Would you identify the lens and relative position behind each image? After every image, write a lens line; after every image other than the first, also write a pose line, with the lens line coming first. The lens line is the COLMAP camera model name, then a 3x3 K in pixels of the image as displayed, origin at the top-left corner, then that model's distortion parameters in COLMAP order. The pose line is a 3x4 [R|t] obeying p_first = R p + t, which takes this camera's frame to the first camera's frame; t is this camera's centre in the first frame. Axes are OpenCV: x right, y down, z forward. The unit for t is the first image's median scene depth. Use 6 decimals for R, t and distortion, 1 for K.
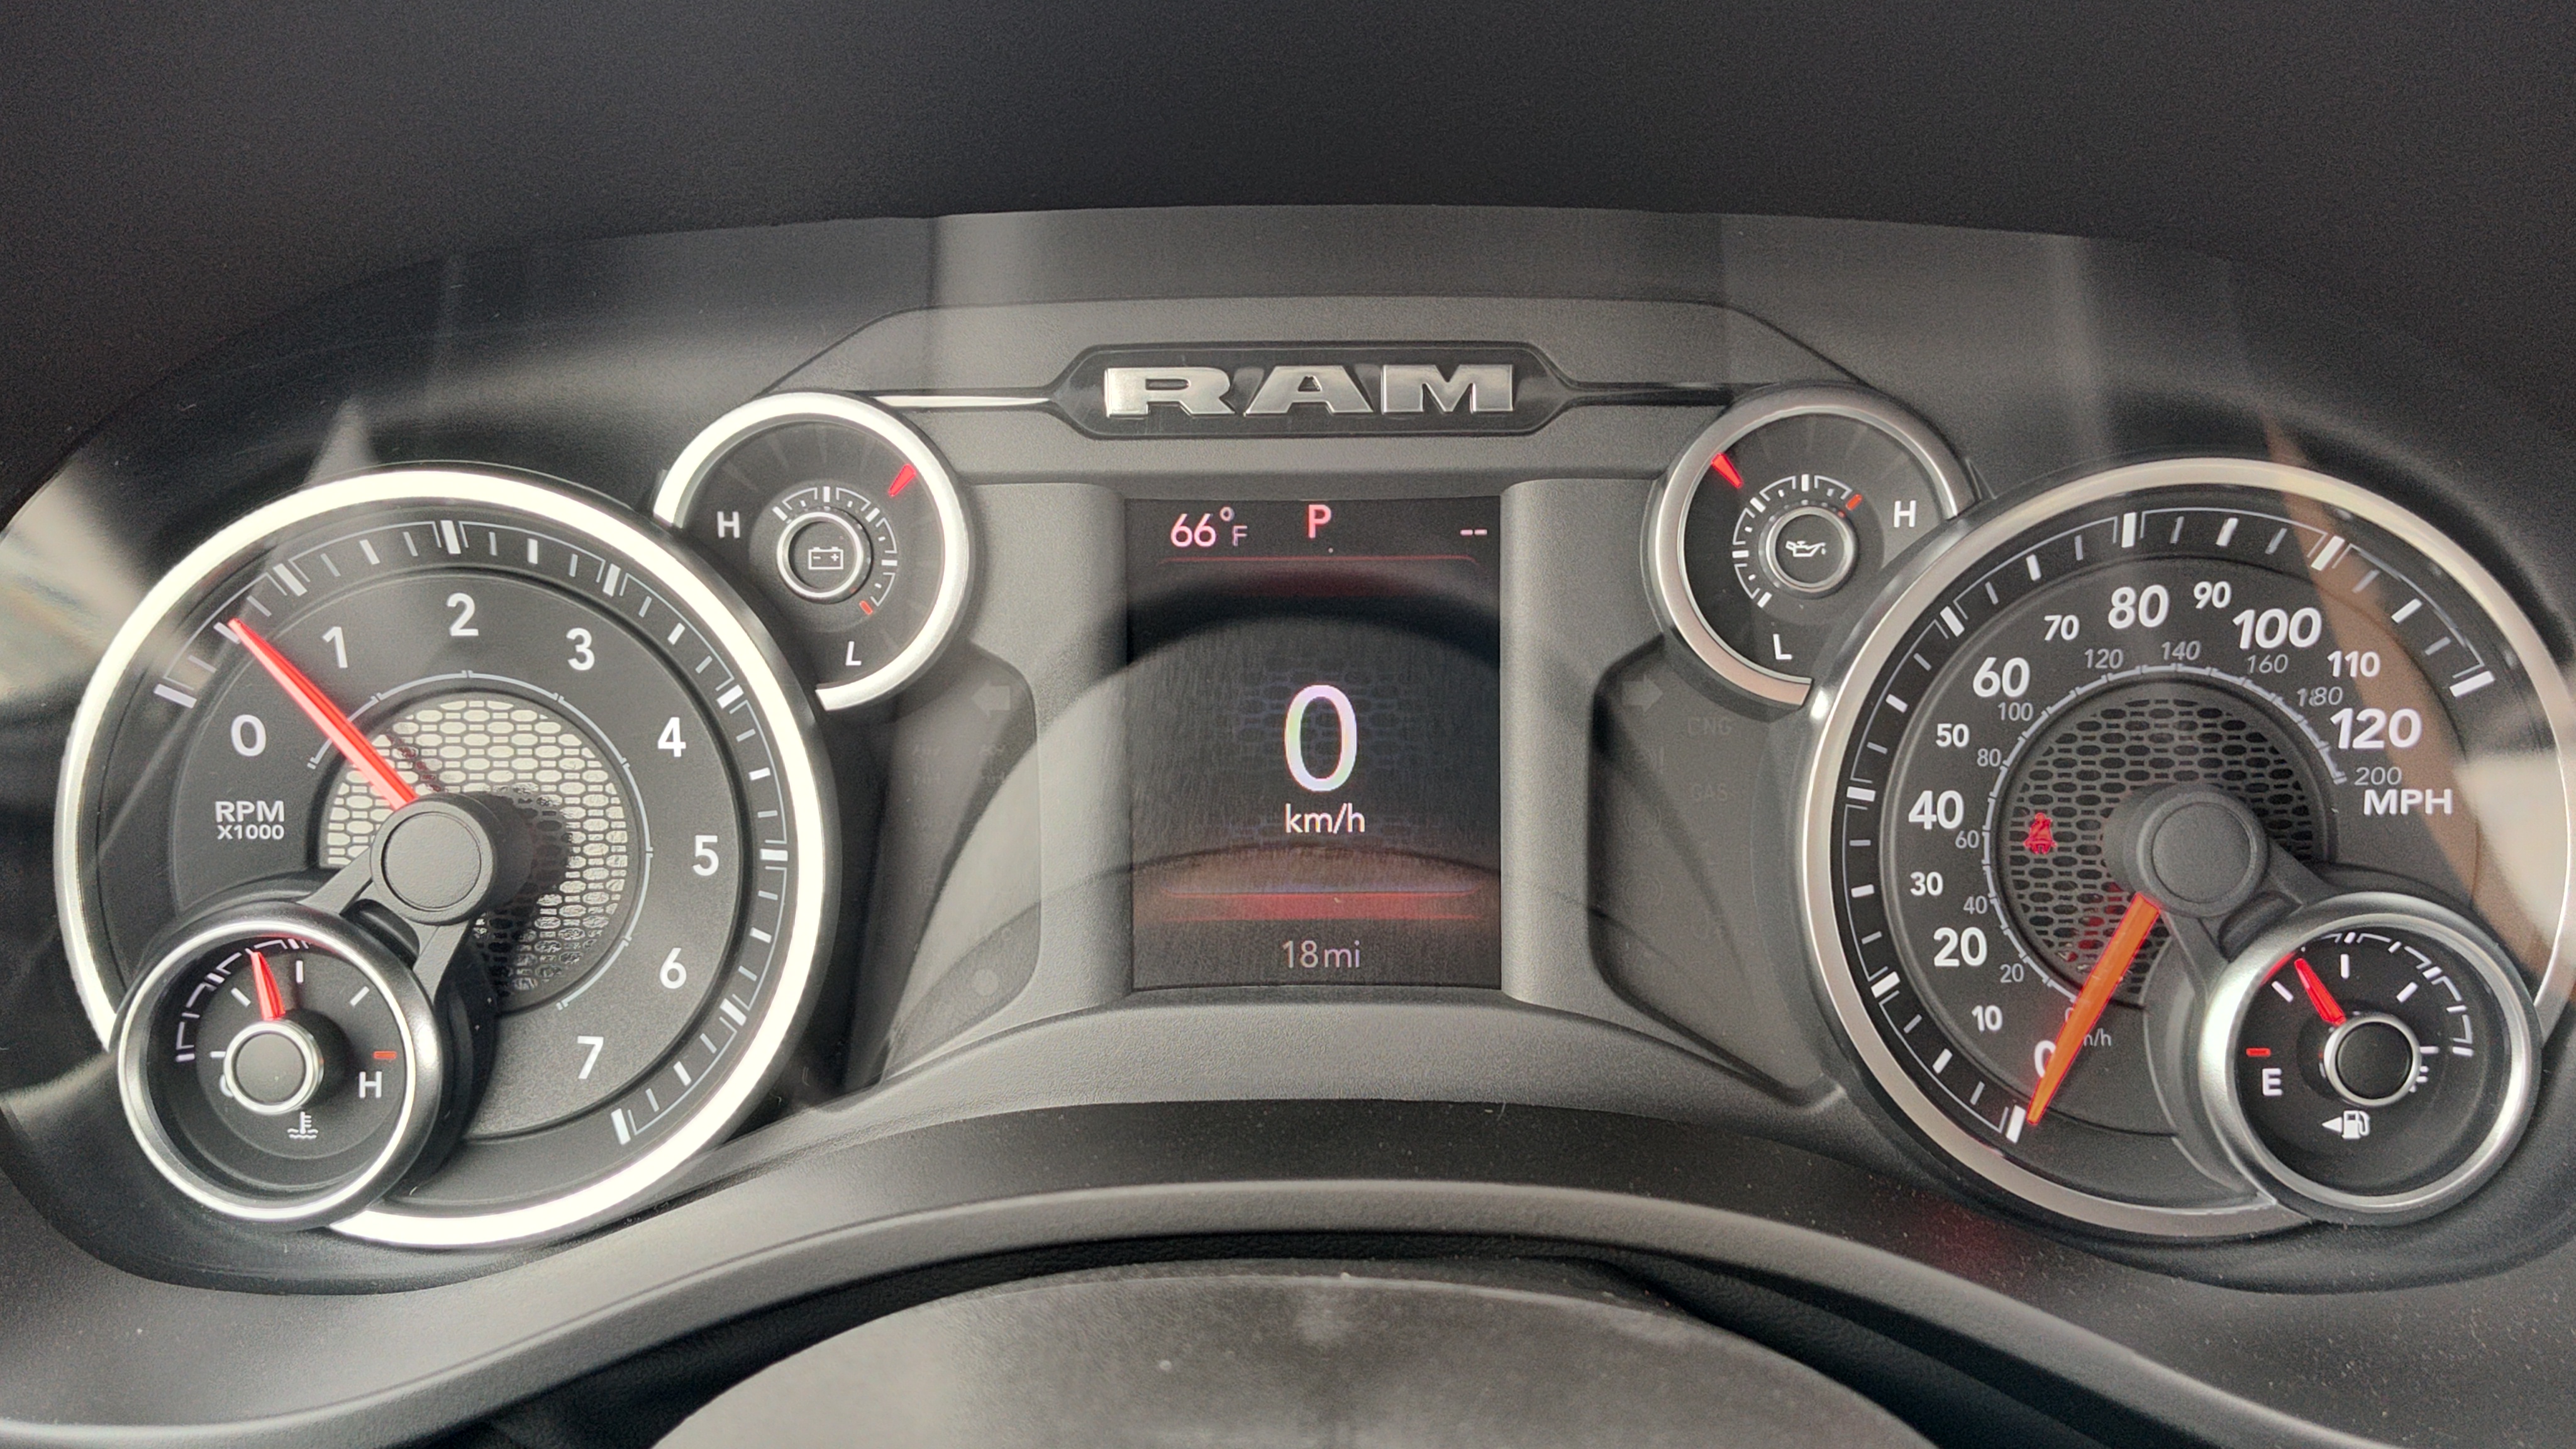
lens RADIAL K [[1806.1, 0, 1301.8], [0, 1806.1, 706.0], [0, 0, 1]] dist [0.023956, -0.010589]
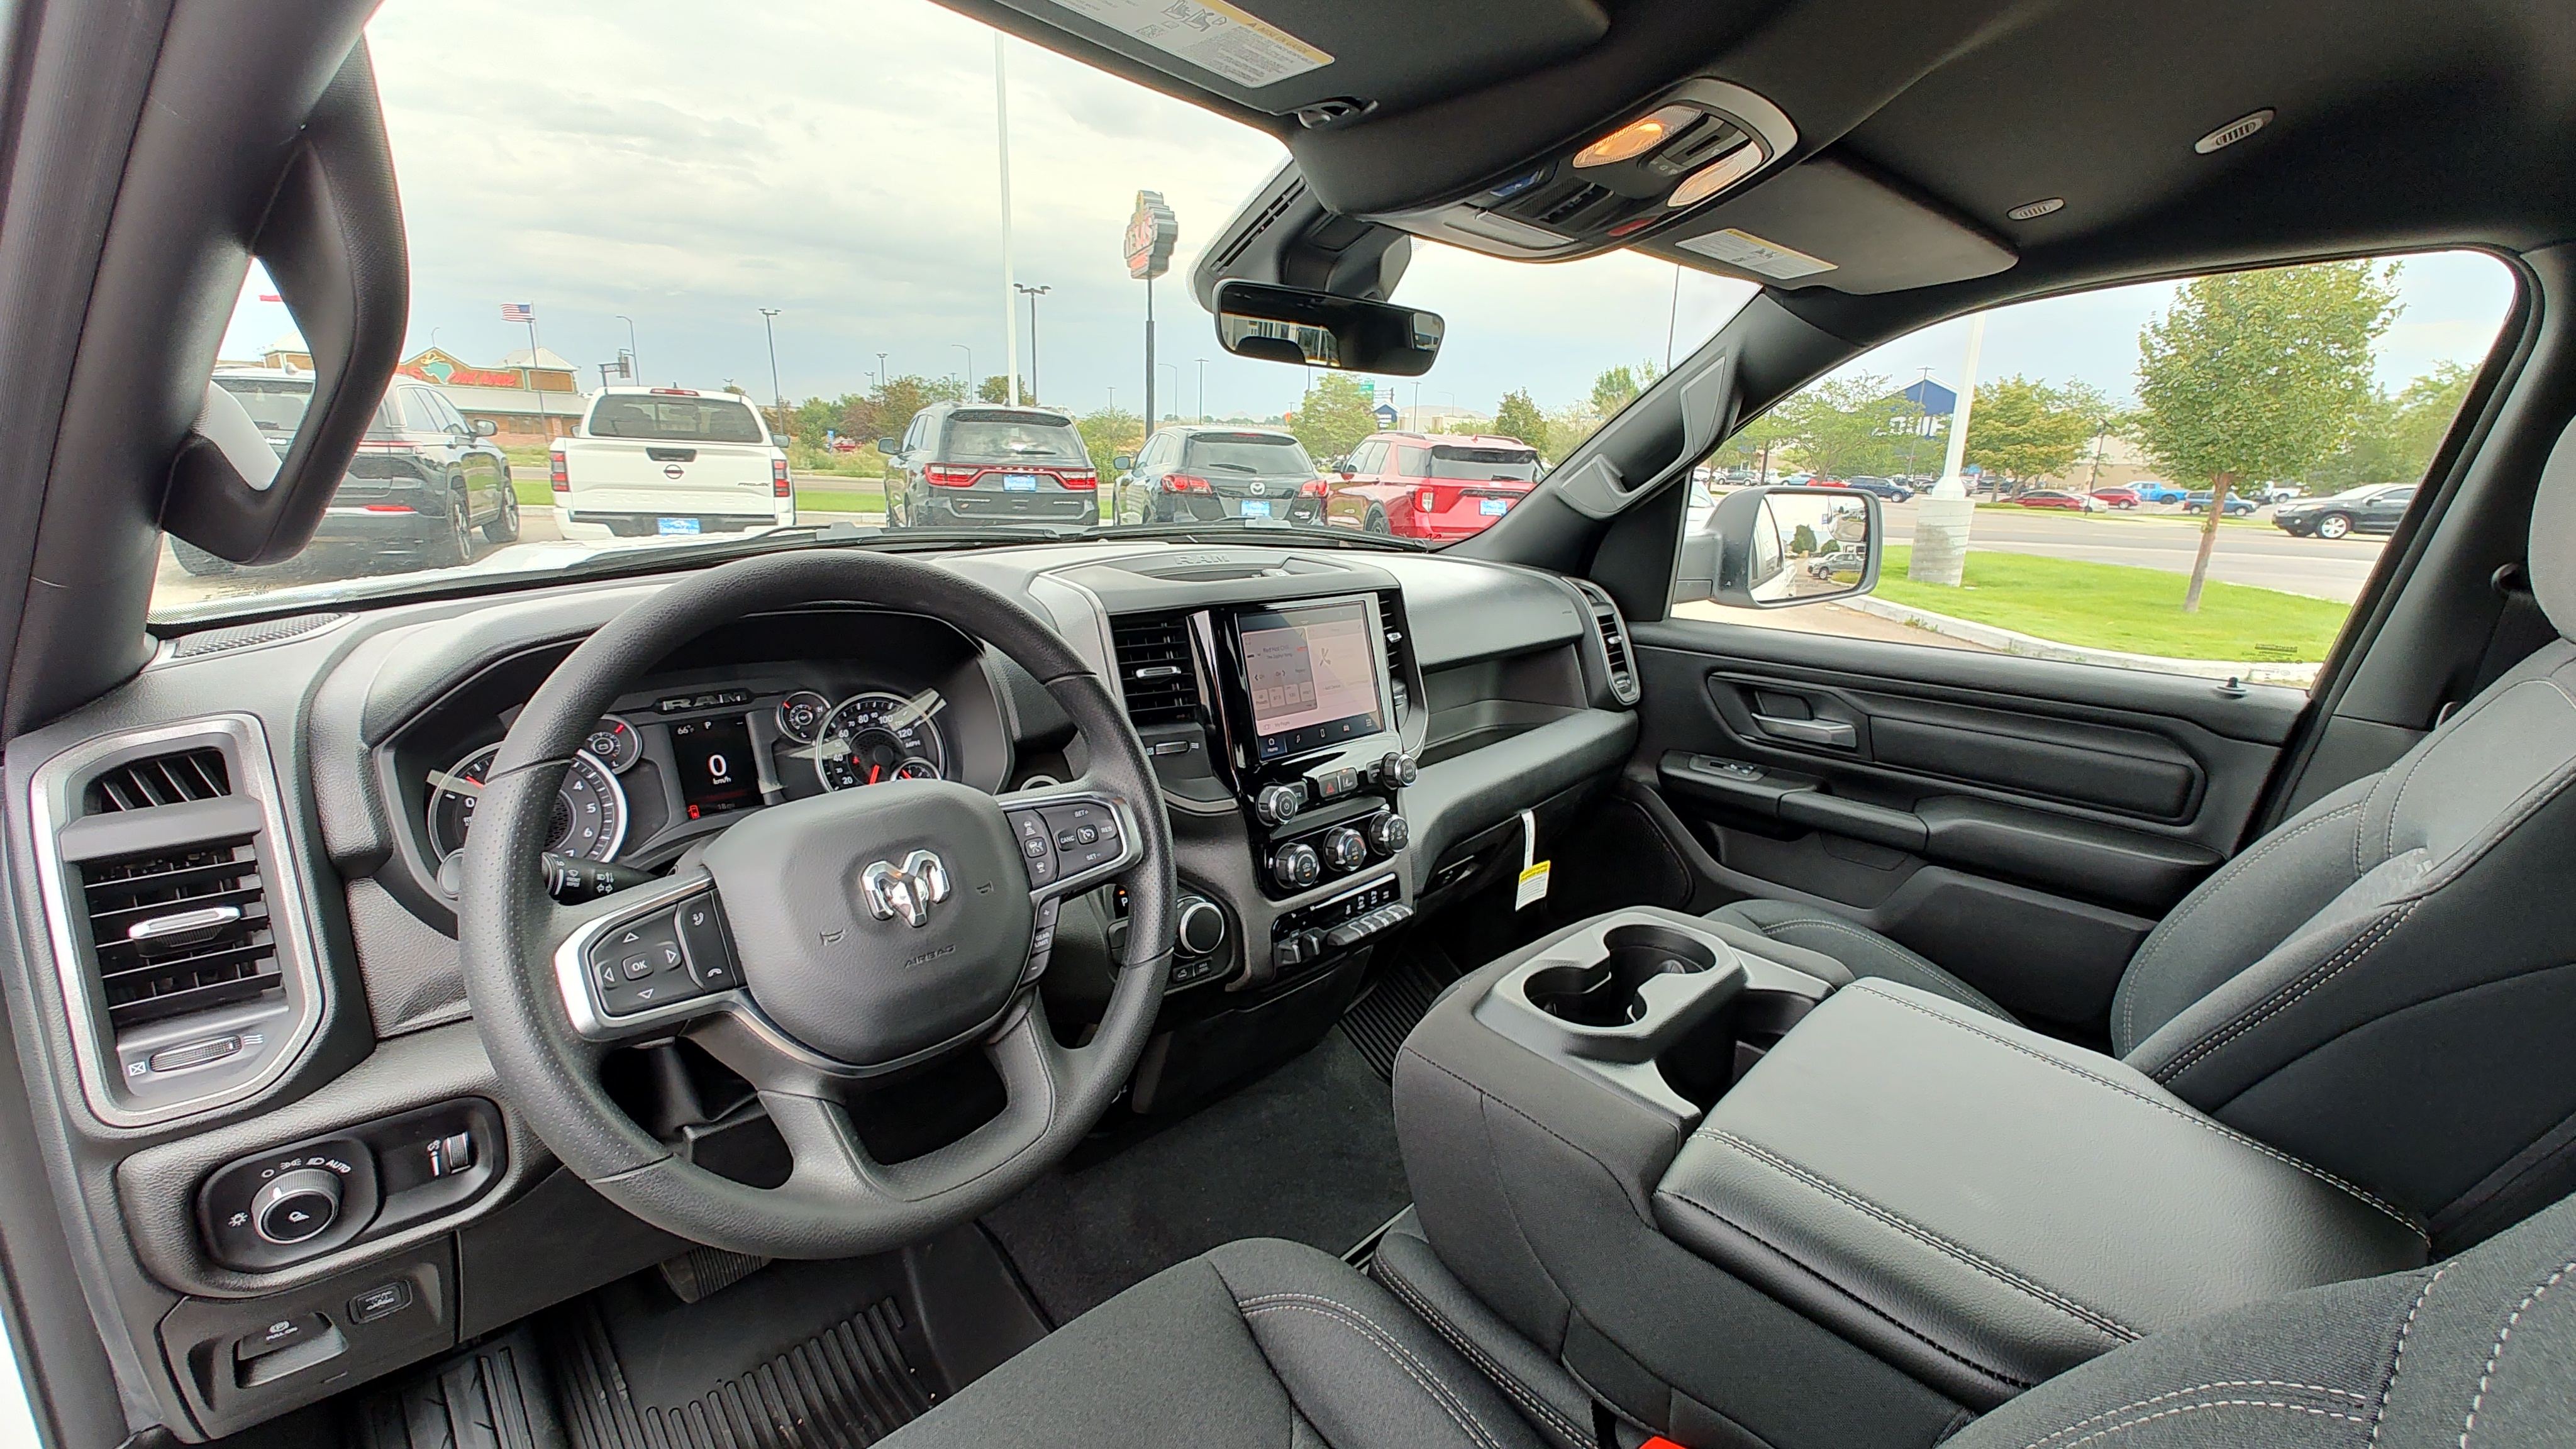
lens RADIAL K [[1066.4, 0, 1292.4], [0, 1066.4, 726.4], [0, 0, 1]] dist [0.010798, 0.001208]
pose [[0.677785, -0.139028, 0.721996, -1.115001], [0.266423, 0.961667, -0.064929, 0.568981], [-0.685293, 0.236364, 0.688844, -2.364670]]
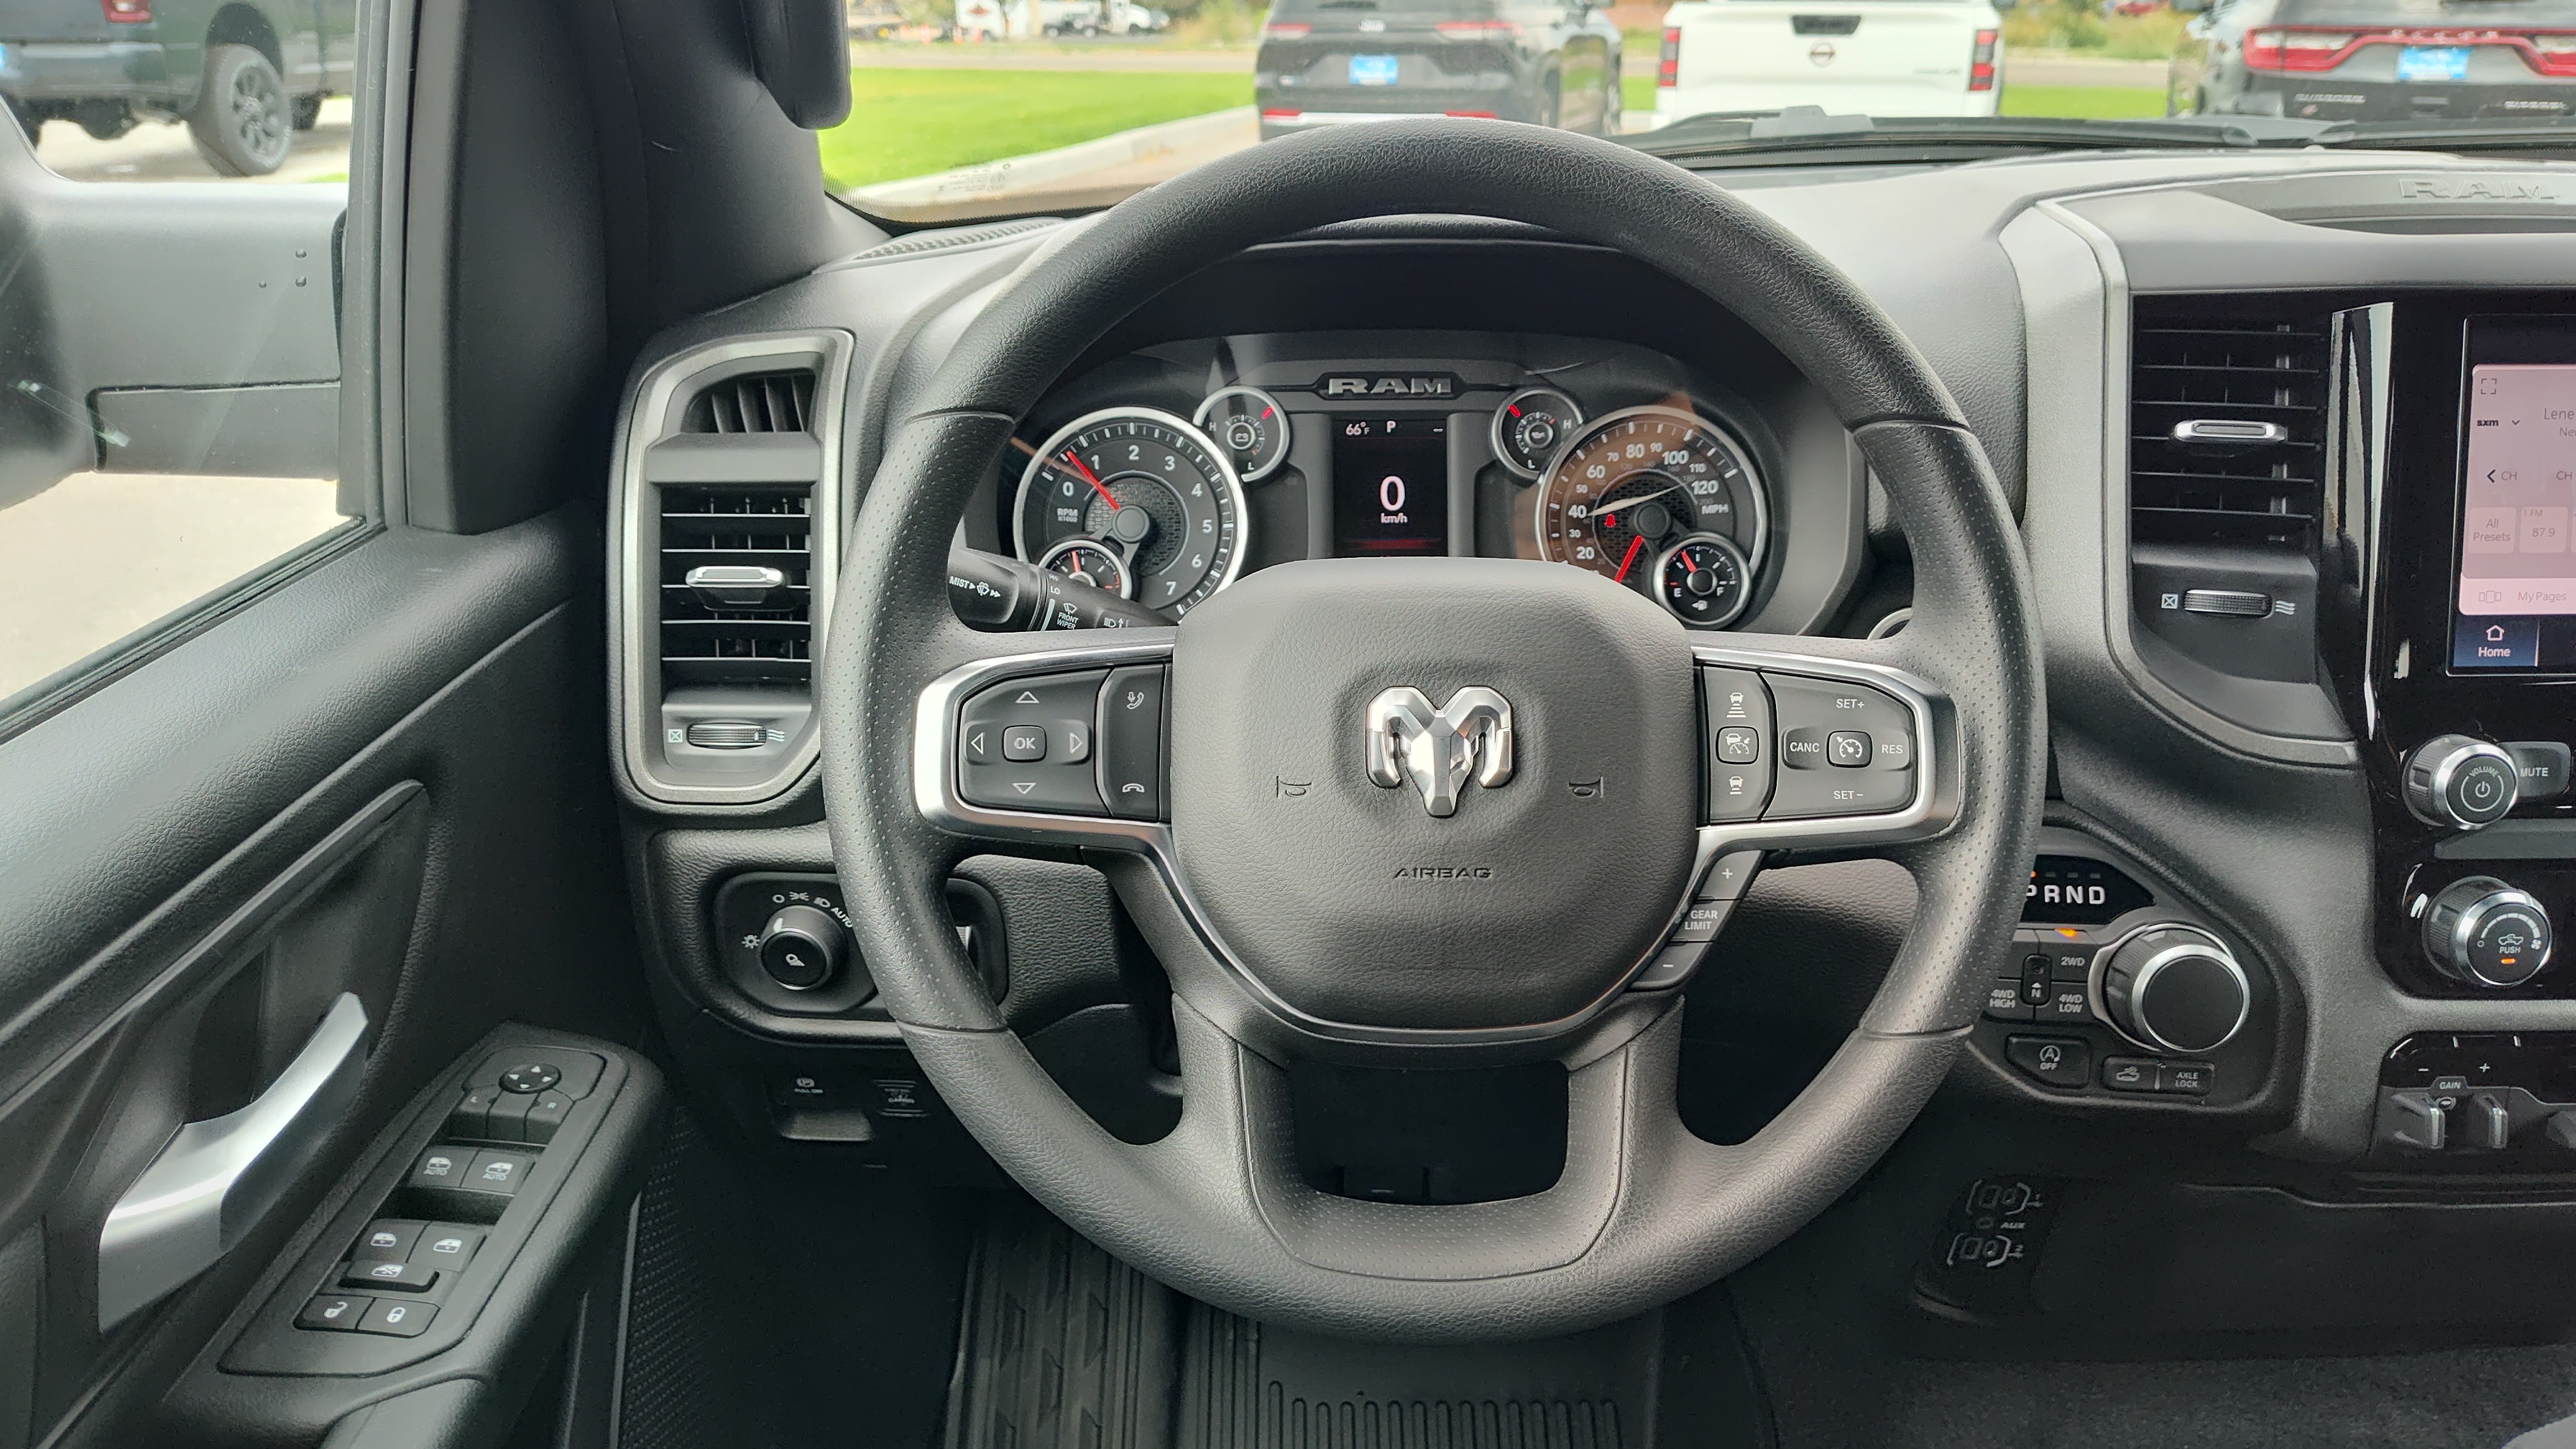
lens RADIAL K [[1806.1, 0, 1323.9], [0, 1806.1, 729.4], [0, 0, 1]] dist [0.023956, -0.010589]
pose [[0.998309, -0.004657, 0.057947, -0.312575], [0.007583, 0.998702, -0.050374, 0.623496], [-0.057637, 0.050729, 0.997048, -2.280115]]
